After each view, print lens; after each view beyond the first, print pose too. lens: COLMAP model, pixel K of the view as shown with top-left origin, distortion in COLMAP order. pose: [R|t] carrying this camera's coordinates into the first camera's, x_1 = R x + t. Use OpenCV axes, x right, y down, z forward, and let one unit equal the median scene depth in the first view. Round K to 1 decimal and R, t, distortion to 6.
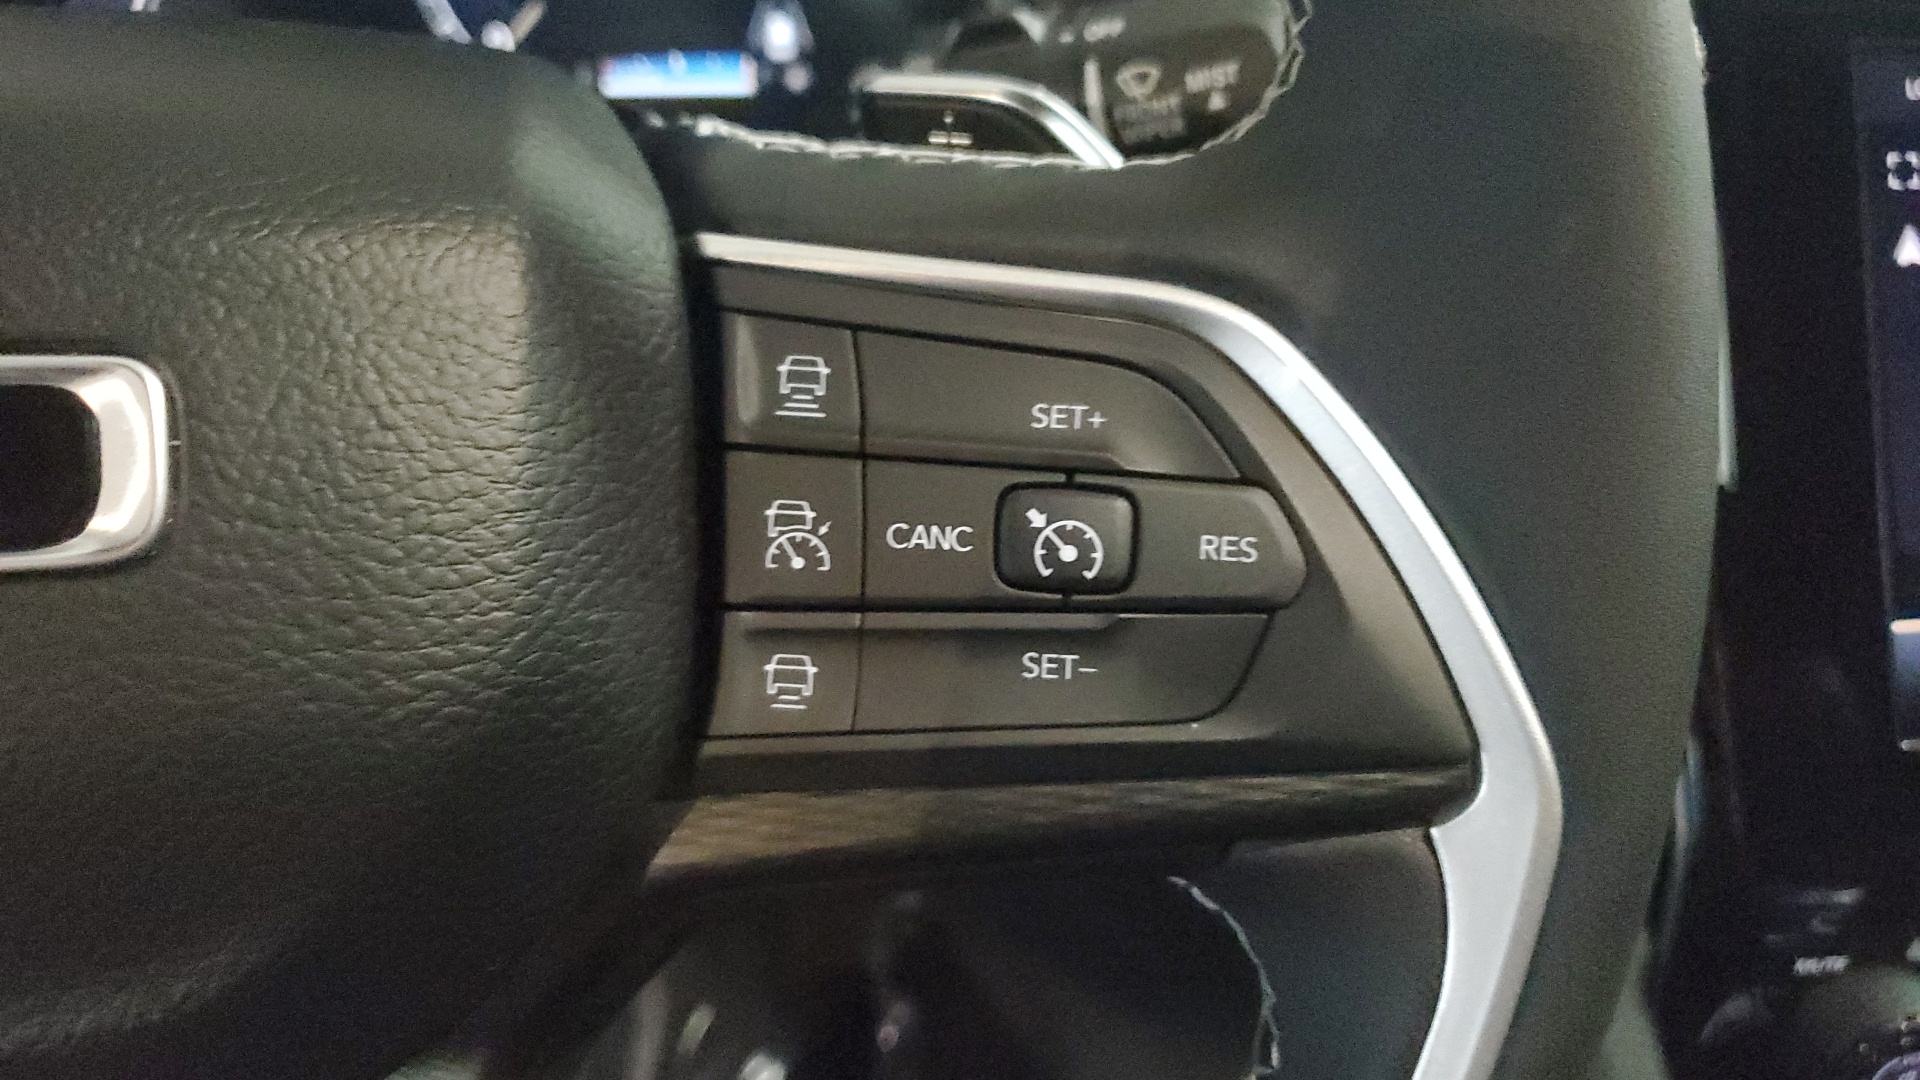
lens RADIAL K [[1553.0, 0, 1023.8], [0, 1553.0, 539.7], [0, 0, 1]] dist [0.068174, -0.001989]
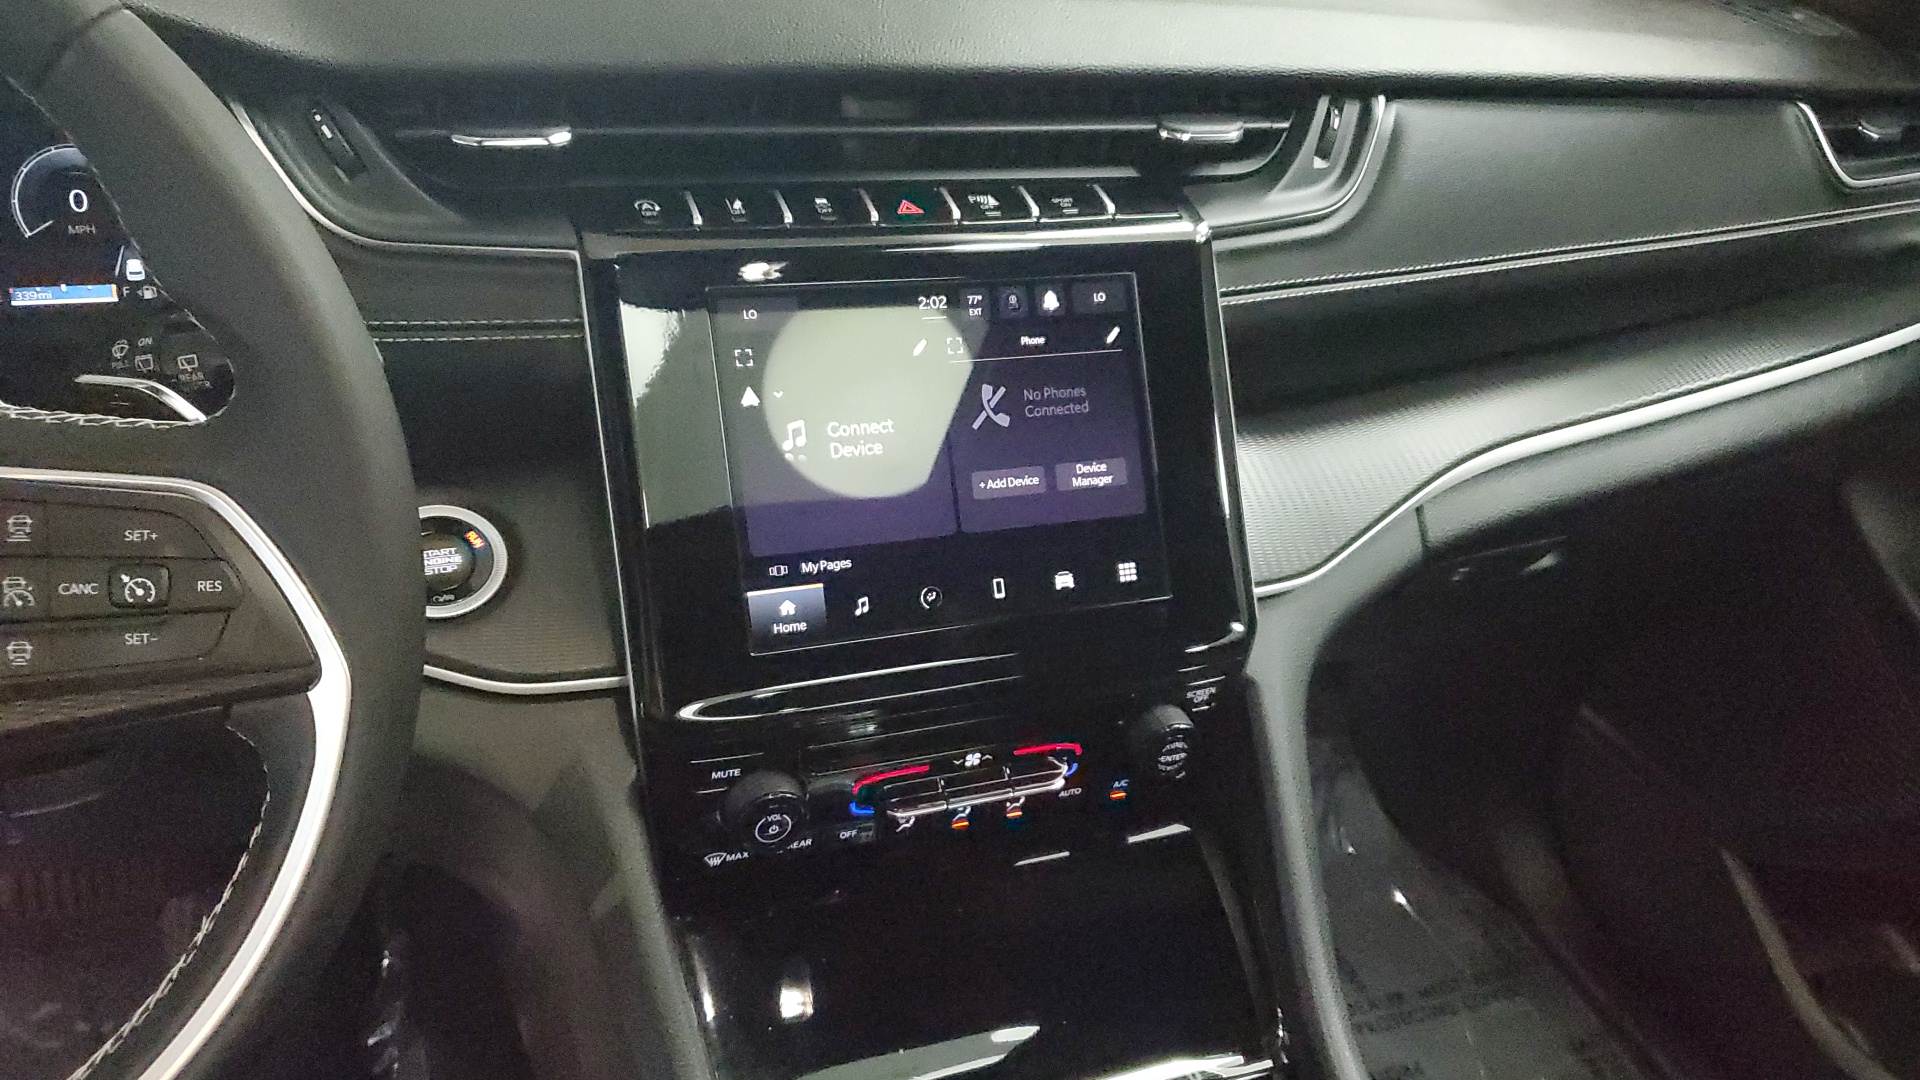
lens RADIAL K [[1533.9, 0, 960.8], [0, 1533.9, 516.0], [0, 0, 1]] dist [0.071866, -0.069433]
pose [[0.982248, -0.052935, 0.179966, 0.850391], [0.055126, 0.998453, -0.007193, -0.021586], [-0.179307, 0.016986, 0.983647, -1.616277]]
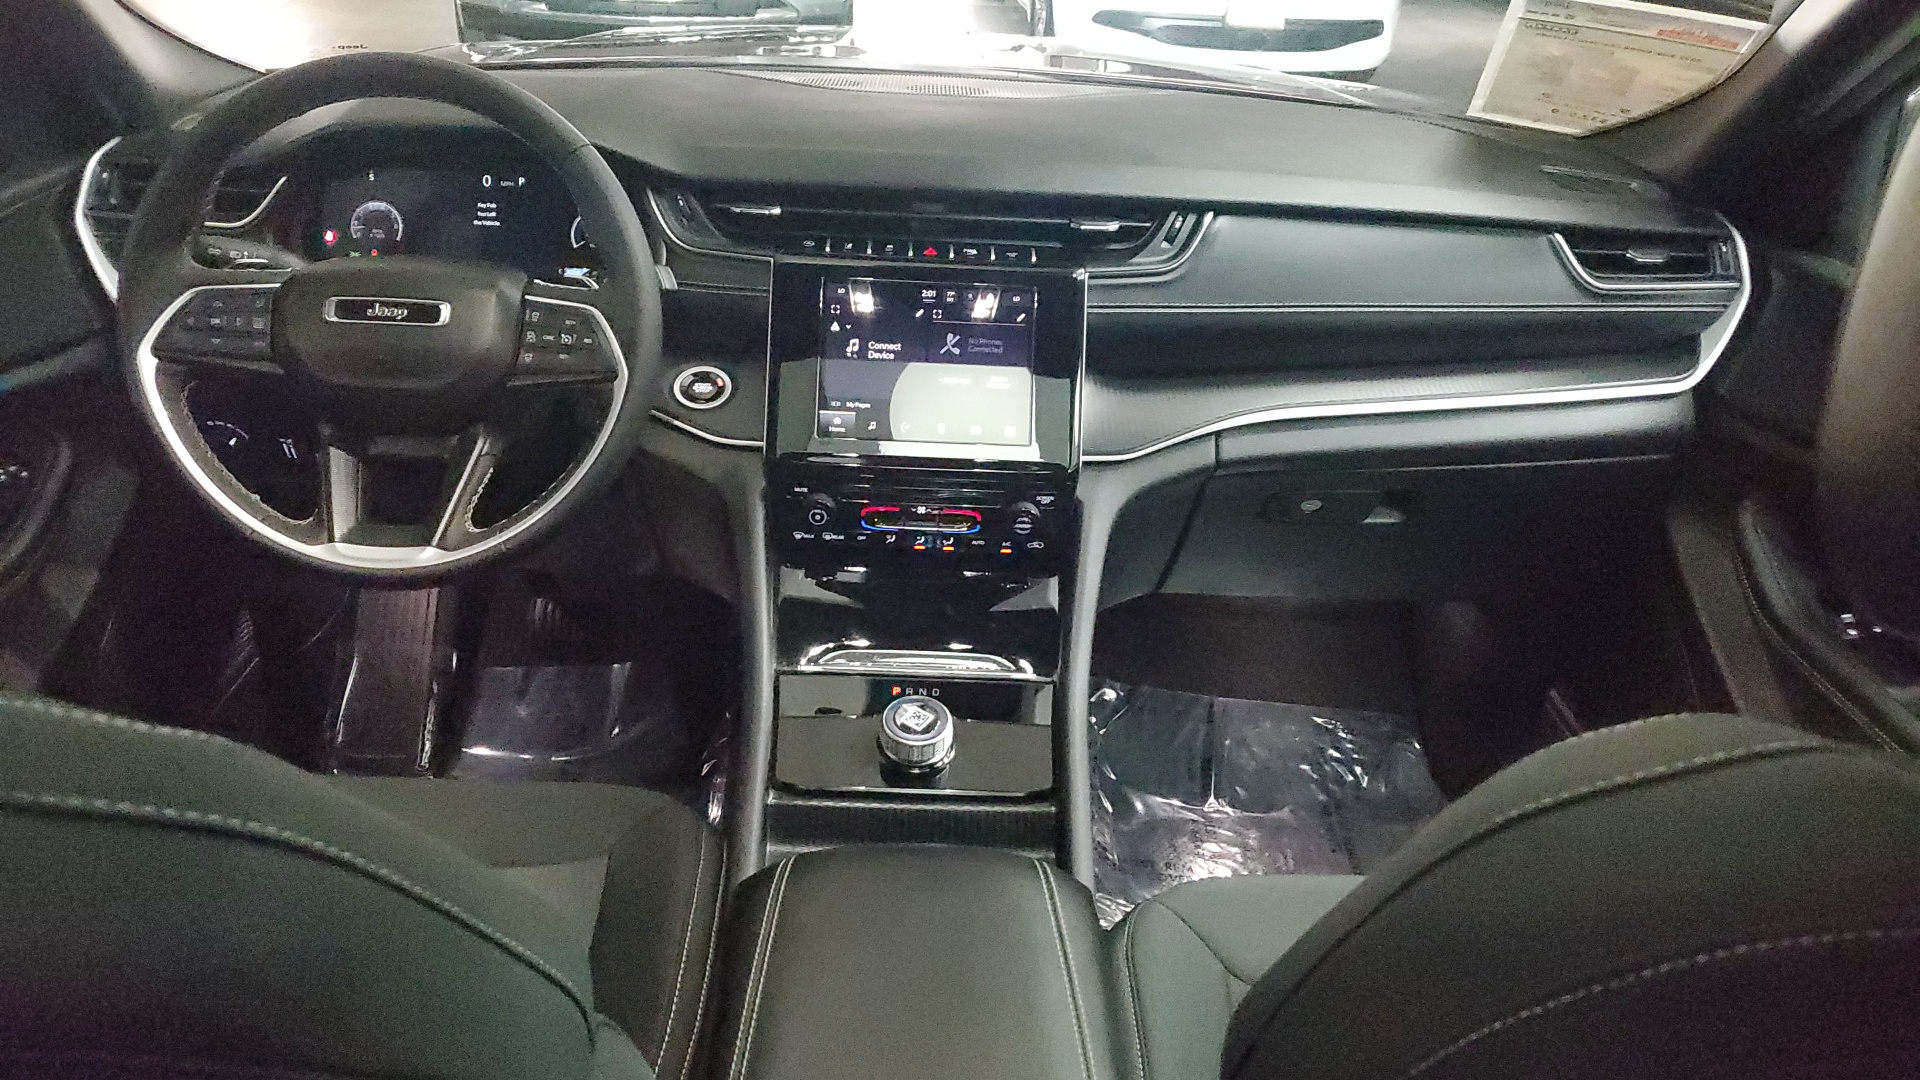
lens RADIAL K [[1560.6, 0, 978.4], [0, 1560.6, 563.8], [0, 0, 1]] dist [0.187612, -0.413311]
pose [[0.984061, 0.065931, -0.165158, 3.086450], [-0.083748, 0.991114, -0.103343, 1.580339], [0.156877, 0.115528, 0.980838, -5.576406]]
